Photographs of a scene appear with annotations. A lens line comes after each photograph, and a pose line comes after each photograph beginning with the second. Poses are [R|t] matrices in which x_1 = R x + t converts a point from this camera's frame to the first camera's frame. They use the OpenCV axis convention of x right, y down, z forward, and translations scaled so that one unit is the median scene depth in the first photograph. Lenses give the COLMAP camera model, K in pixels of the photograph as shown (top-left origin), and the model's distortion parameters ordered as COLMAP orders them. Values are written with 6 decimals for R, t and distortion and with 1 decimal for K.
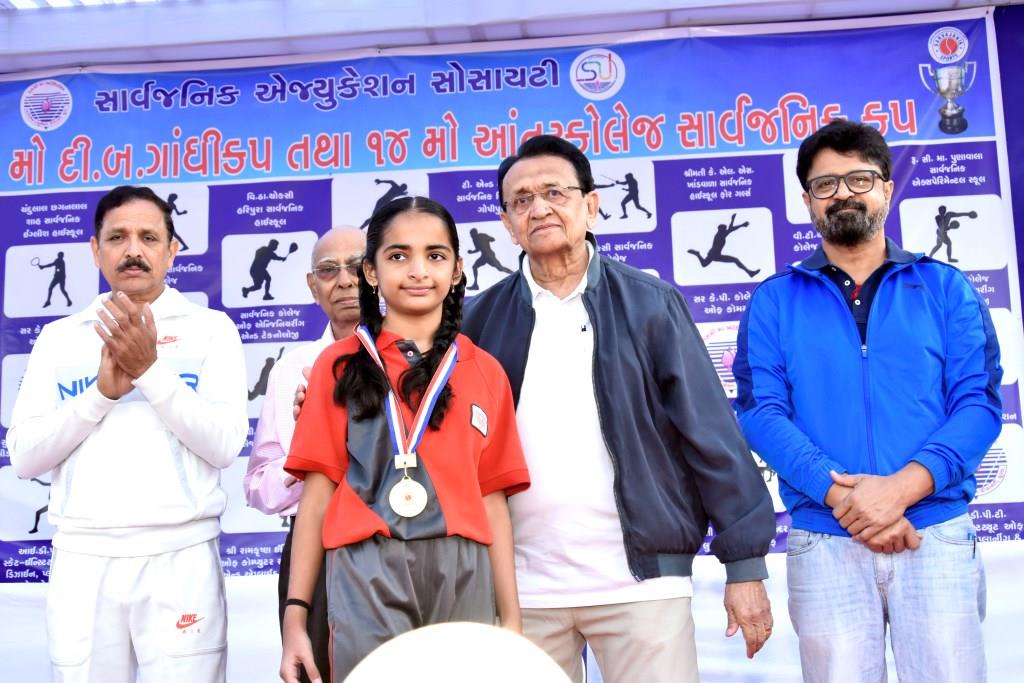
lens RADIAL K [[1586.3, 0, 515.8], [0, 1586.3, 371.8], [0, 0, 1]] dist [-0.018673, 0.000000]
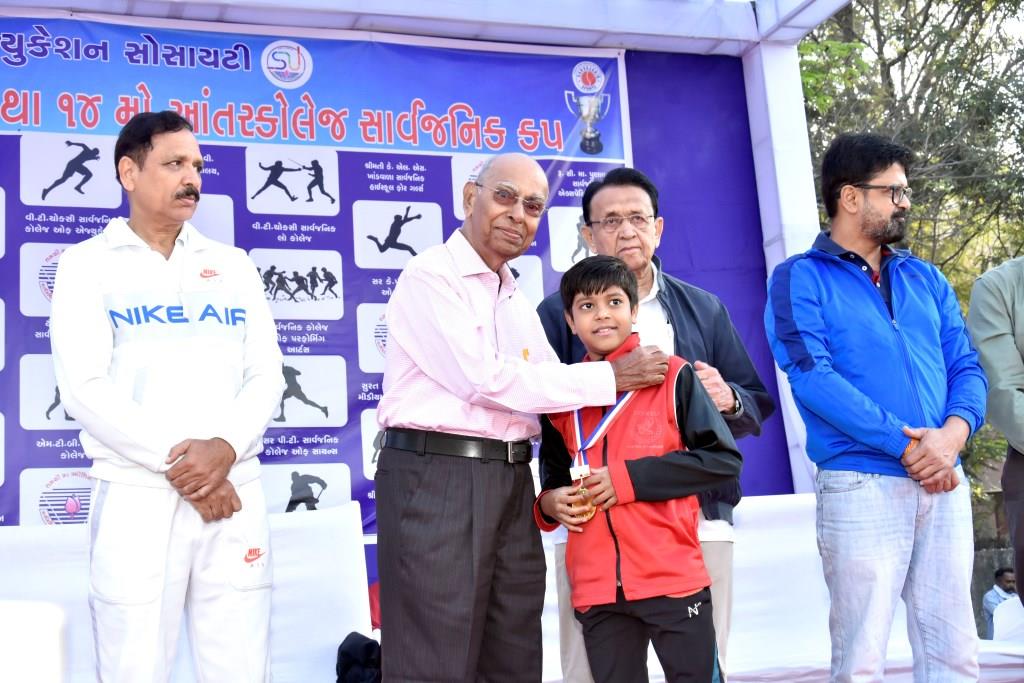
lens RADIAL K [[1451.2, 0, 495.0], [0, 1451.2, 376.0], [0, 0, 1]] dist [-0.020695, 0.000000]
pose [[0.919978, 0.044033, 0.389488, -0.192941], [-0.046570, 0.998911, -0.002933, 0.018136], [-0.389193, -0.015441, 0.921027, 0.046462]]
